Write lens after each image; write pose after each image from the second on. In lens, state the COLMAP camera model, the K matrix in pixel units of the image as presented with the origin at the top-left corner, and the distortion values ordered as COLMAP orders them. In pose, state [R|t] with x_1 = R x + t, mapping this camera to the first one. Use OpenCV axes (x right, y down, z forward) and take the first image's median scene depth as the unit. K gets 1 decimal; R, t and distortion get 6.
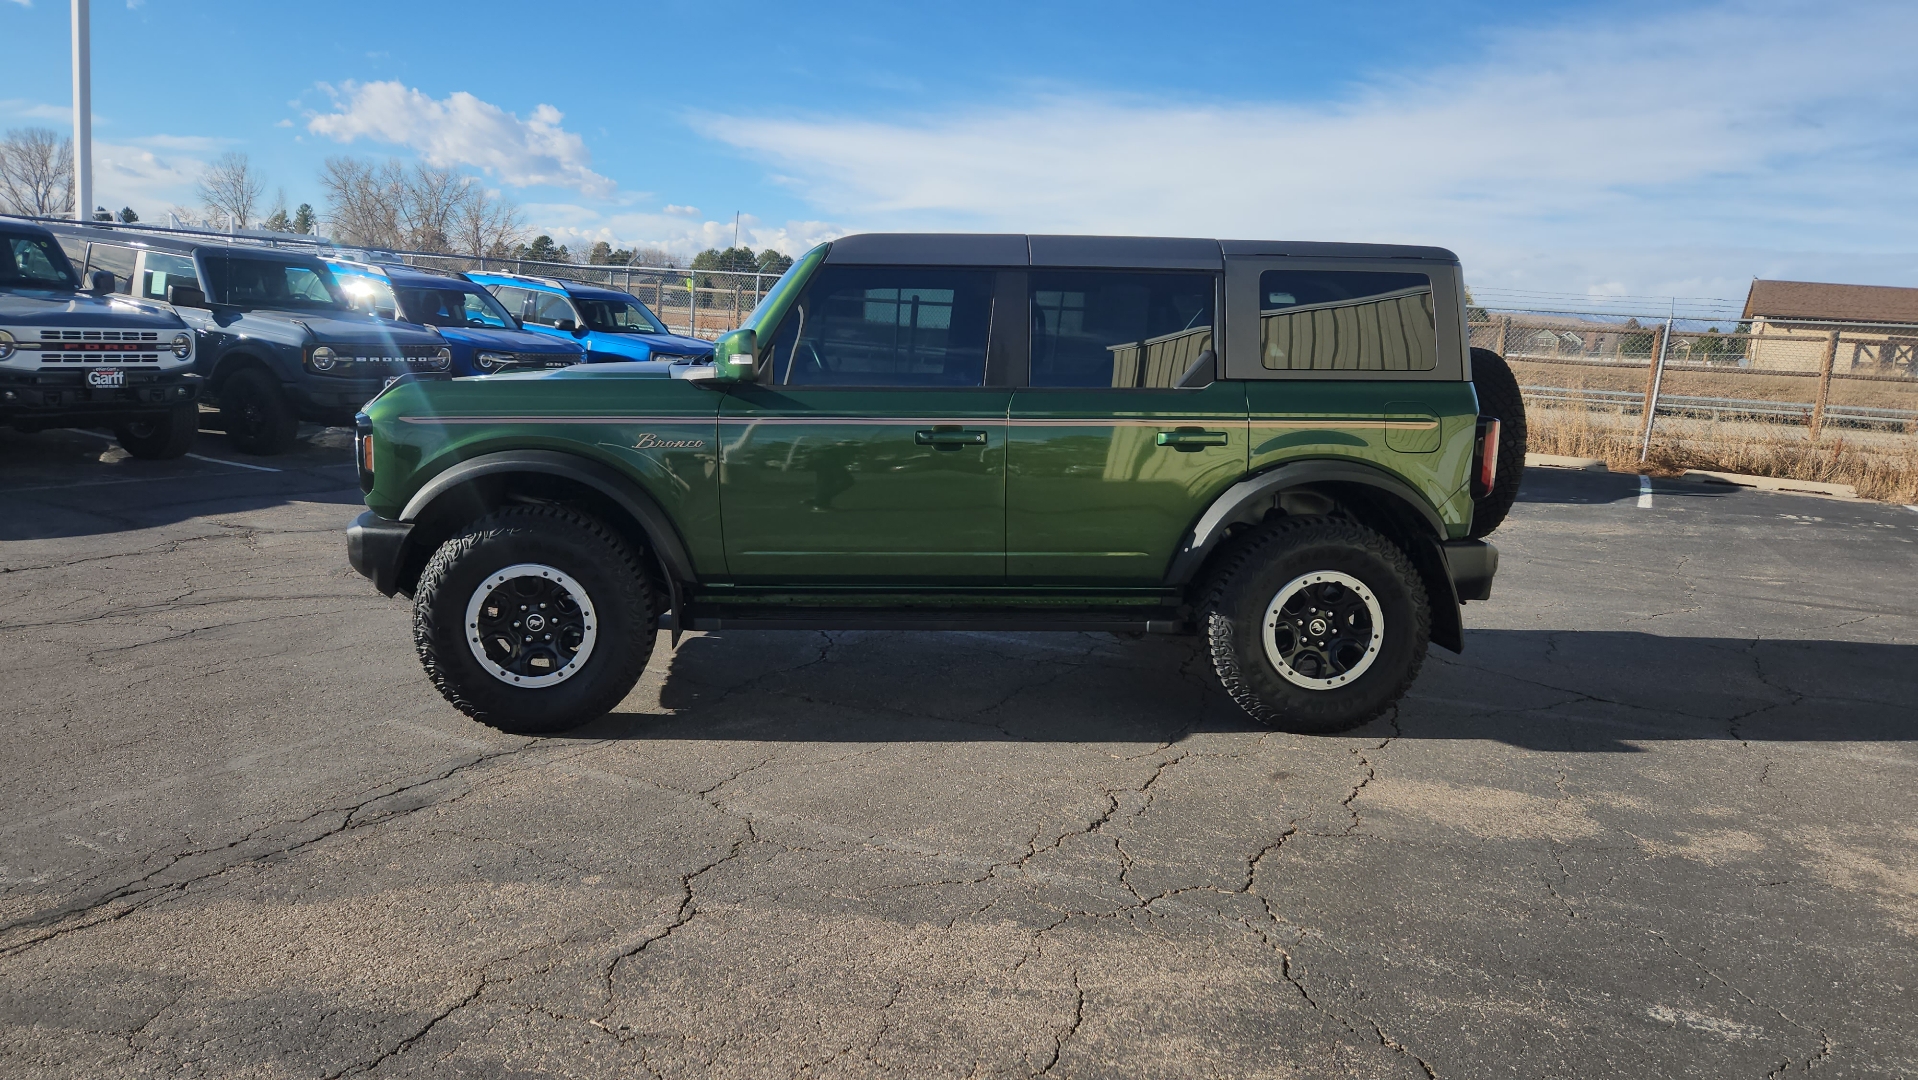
lens RADIAL K [[1283.8, 0, 941.3], [0, 1283.8, 537.9], [0, 0, 1]] dist [0.064800, -0.047534]
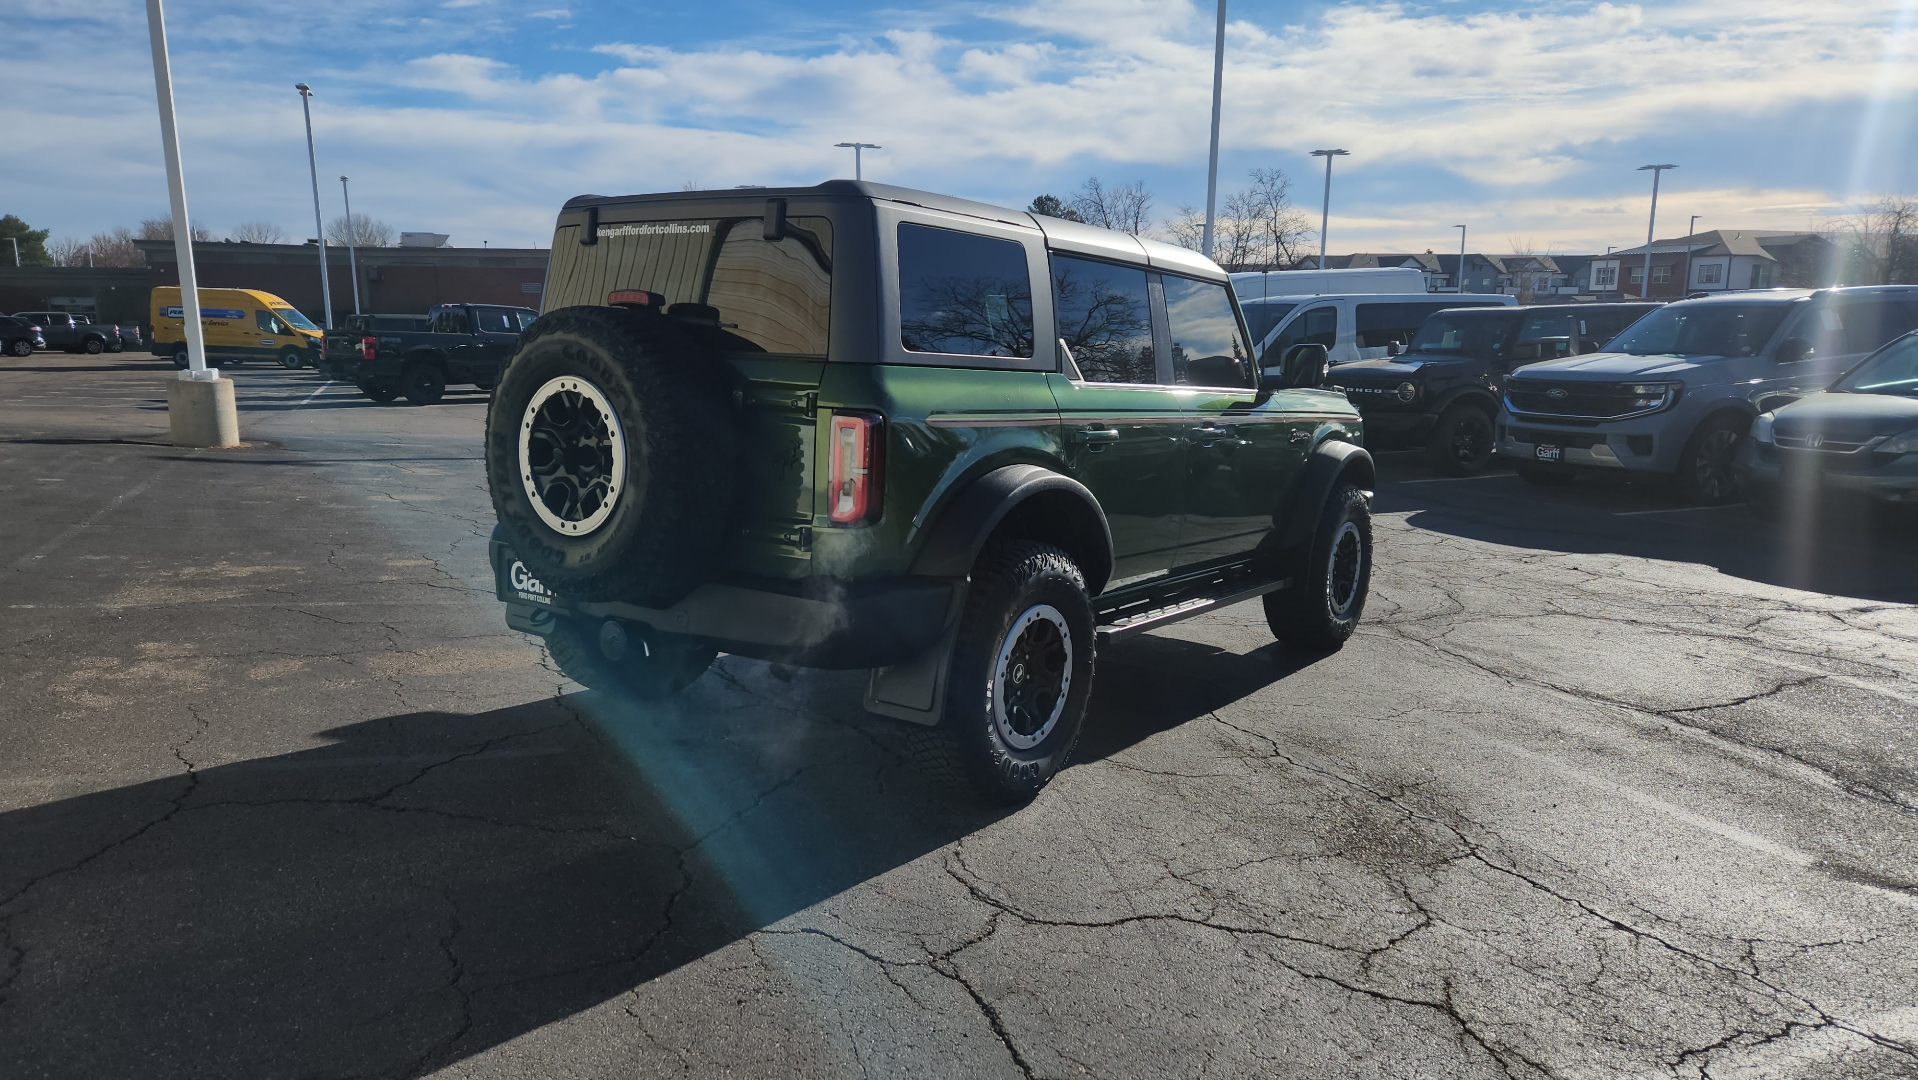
lens RADIAL K [[1289.4, 0, 929.8], [0, 1289.4, 564.7], [0, 0, 1]] dist [0.070125, -0.054708]
pose [[-0.643532, 0.071036, -0.762115, 0.946531], [-0.174093, 0.956004, 0.236112, -0.241976], [0.745357, 0.284625, -0.602852, 1.830589]]
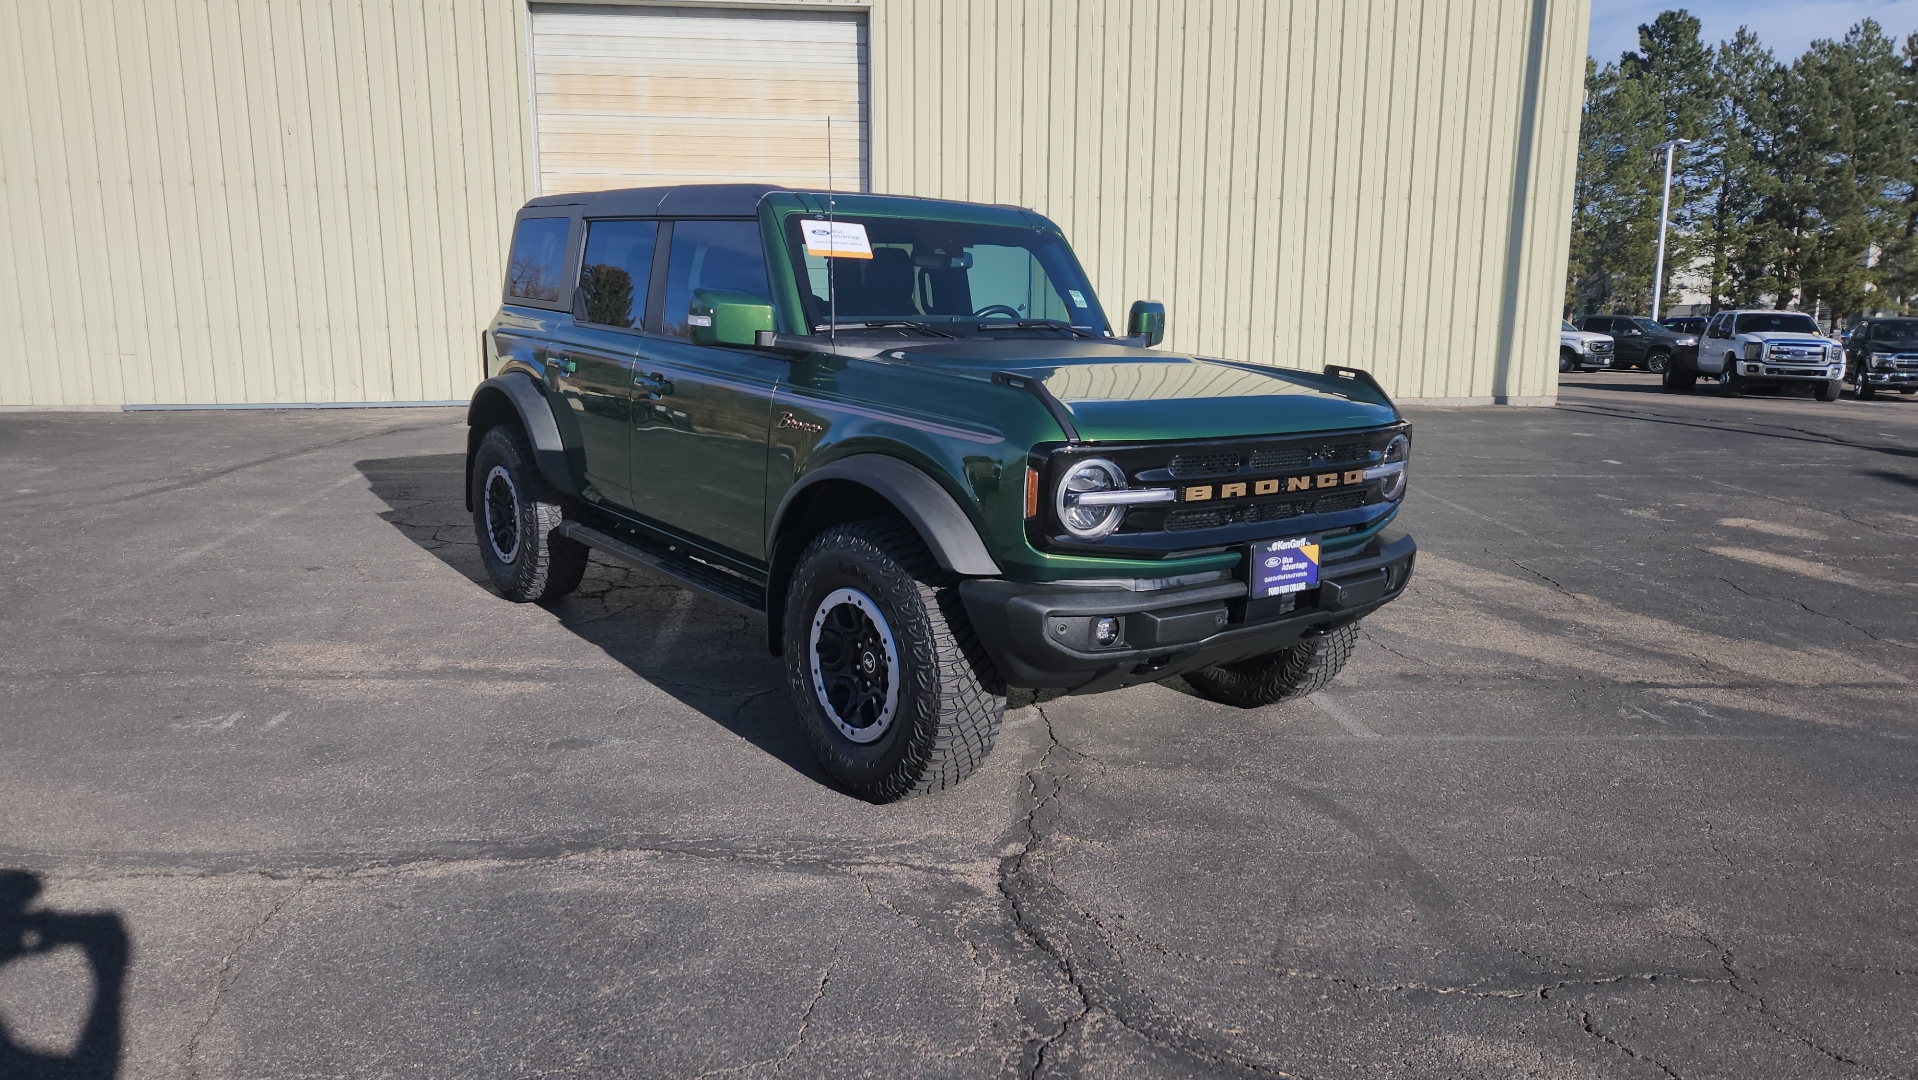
lens RADIAL K [[1281.2, 0, 932.0], [0, 1281.2, 544.1], [0, 0, 1]] dist [0.068723, -0.051902]
pose [[-0.547490, -0.209962, 0.810044, -0.975469], [0.087850, 0.948241, 0.305158, -0.303490], [-0.832188, 0.238233, -0.500707, 1.683128]]
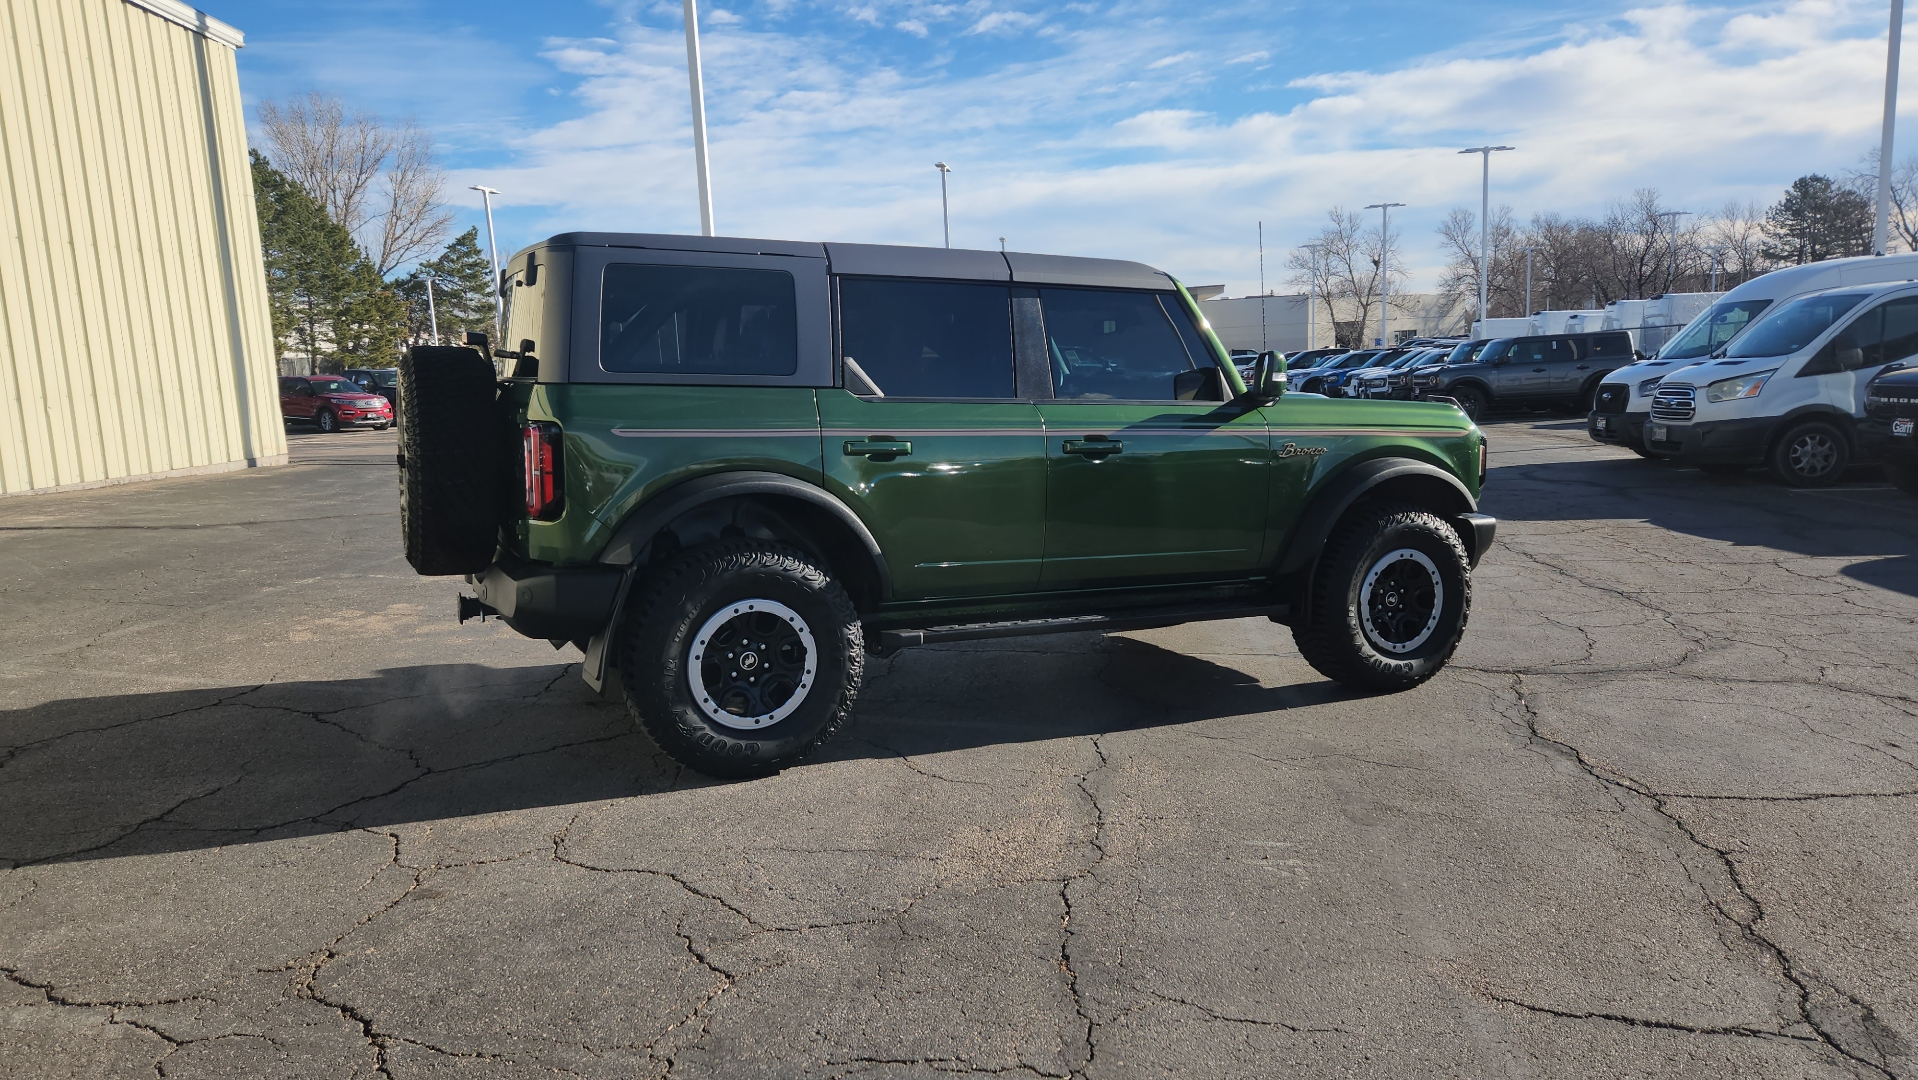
lens RADIAL K [[1289.4, 0, 918.9], [0, 1289.4, 549.7], [0, 0, 1]] dist [0.070125, -0.054708]
pose [[-0.938978, 0.015175, -0.343643, 0.473626], [-0.083414, 0.959162, 0.270279, -0.323738], [0.333711, 0.282450, -0.899366, 2.242322]]
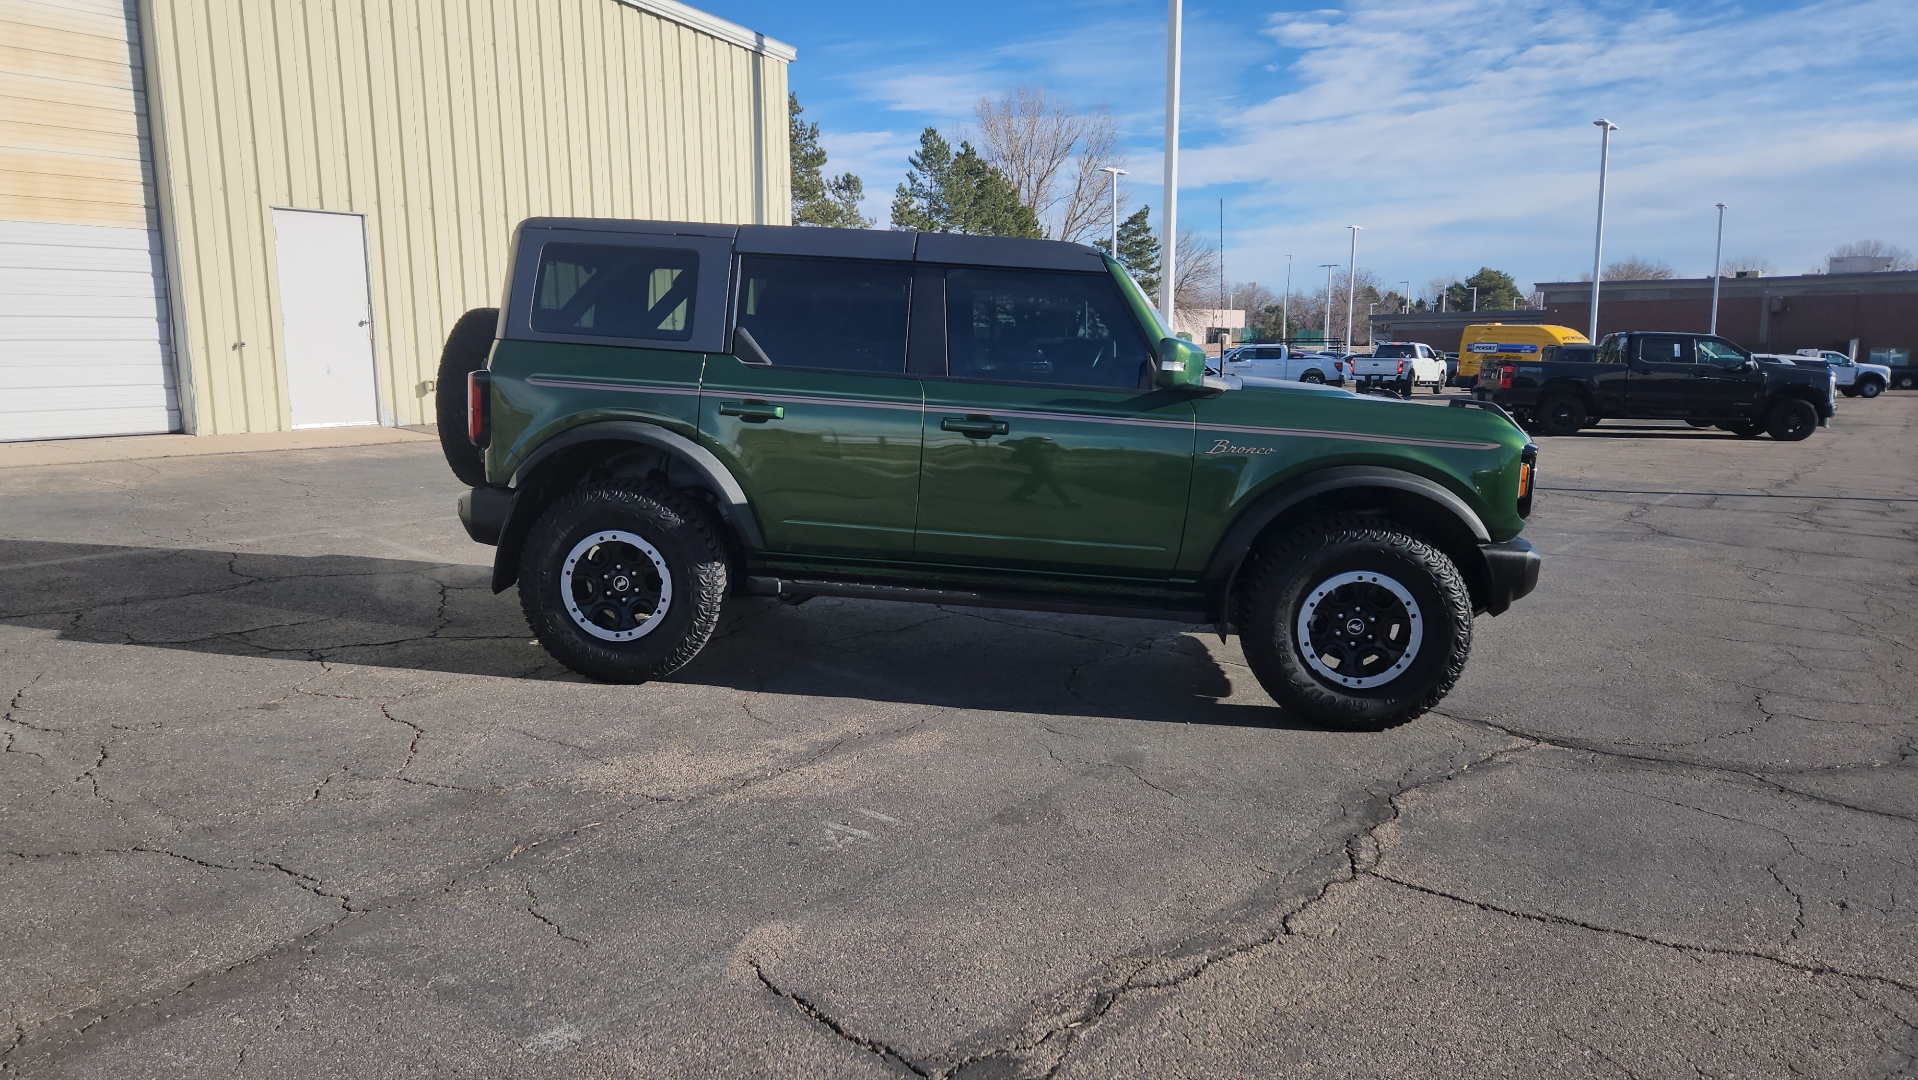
lens RADIAL K [[1281.2, 0, 907.2], [0, 1281.2, 543.9], [0, 0, 1]] dist [0.068723, -0.051902]
pose [[-0.982384, -0.099401, 0.158241, -0.137307], [-0.044673, 0.947160, 0.317635, -0.372133], [-0.181453, 0.304970, -0.934916, 2.347085]]
